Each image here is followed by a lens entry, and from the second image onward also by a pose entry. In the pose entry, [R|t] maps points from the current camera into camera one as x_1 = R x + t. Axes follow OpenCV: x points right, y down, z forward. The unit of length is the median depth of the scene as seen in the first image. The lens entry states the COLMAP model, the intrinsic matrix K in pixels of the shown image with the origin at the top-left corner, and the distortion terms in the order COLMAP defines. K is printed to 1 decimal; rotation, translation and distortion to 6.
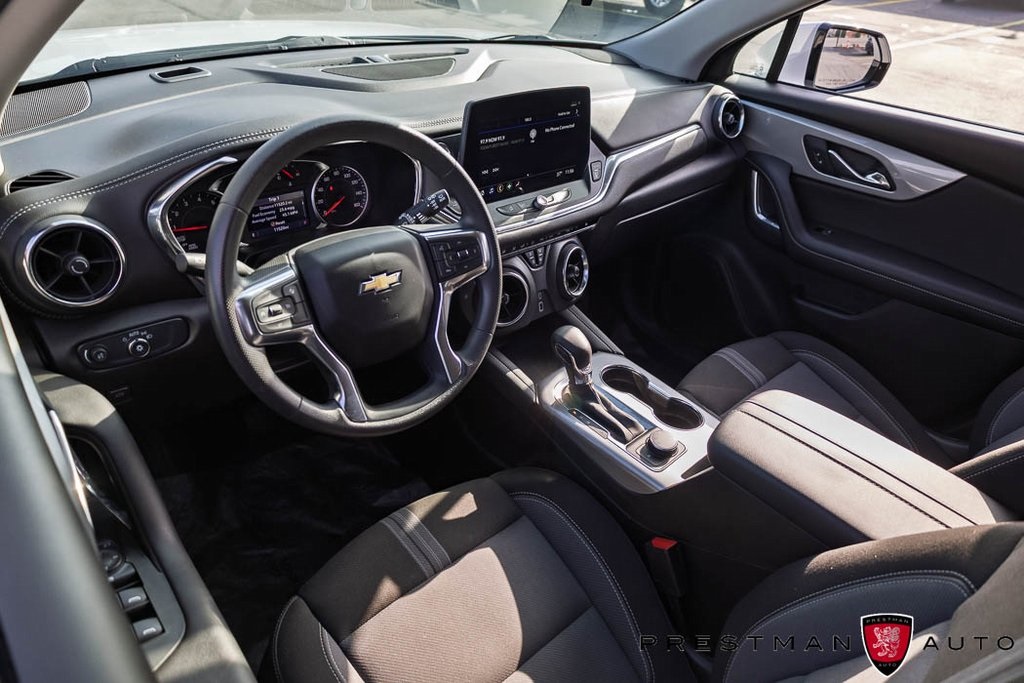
lens RADIAL K [[674.3, 0, 512.0], [0, 674.3, 341.5], [0, 0, 1]] dist [0.004091, 0.000642]
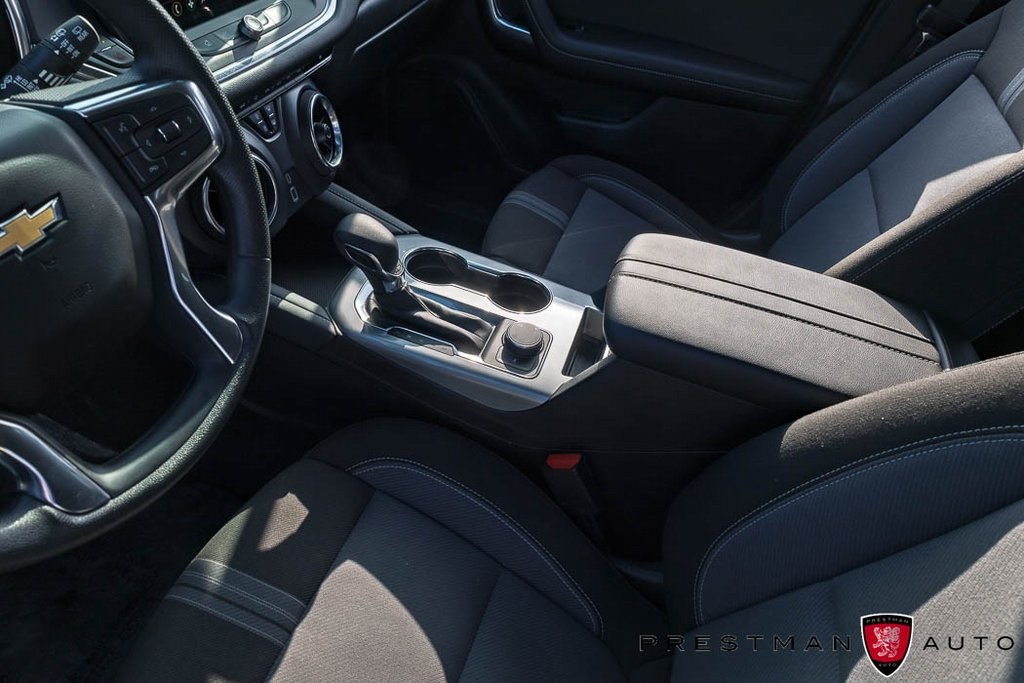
lens RADIAL K [[690.2, 0, 512.0], [0, 690.2, 341.5], [0, 0, 1]] dist [0.007947, 0.006467]
pose [[0.878668, -0.305512, 0.366886, -0.070592], [0.224389, 0.942551, 0.247480, -0.037971], [-0.421417, -0.135127, 0.896743, 0.292259]]
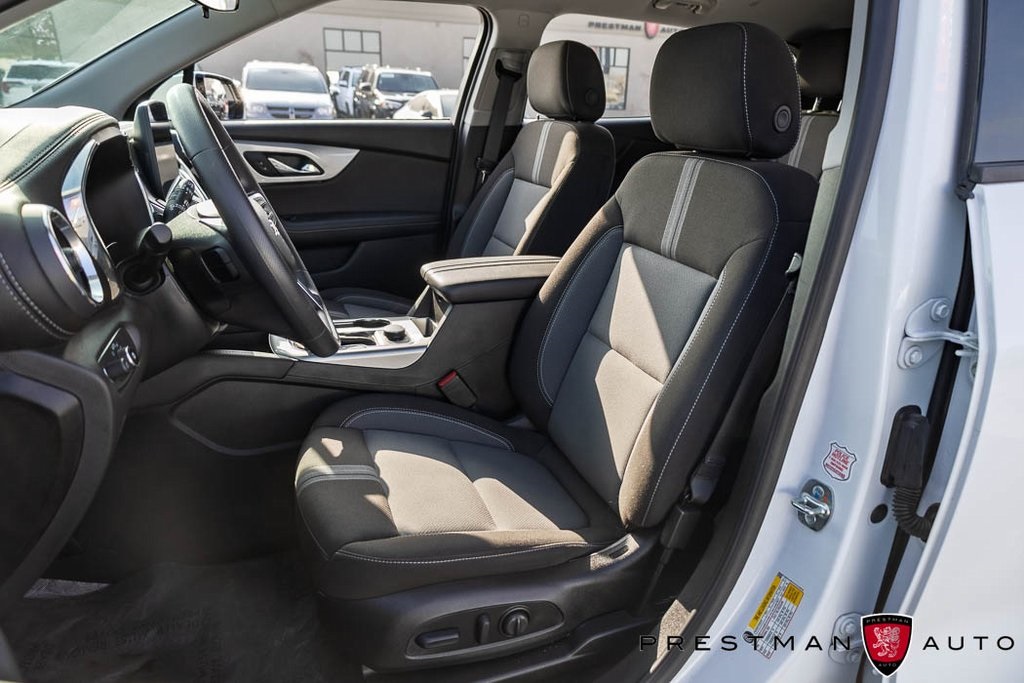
lens RADIAL K [[690.2, 0, 512.0], [0, 690.2, 341.5], [0, 0, 1]] dist [0.007947, 0.006467]
pose [[0.369039, -0.375895, 0.850008, -0.850303], [0.513578, 0.844726, 0.150585, 0.075439], [-0.774628, 0.380974, 0.504788, 0.122801]]
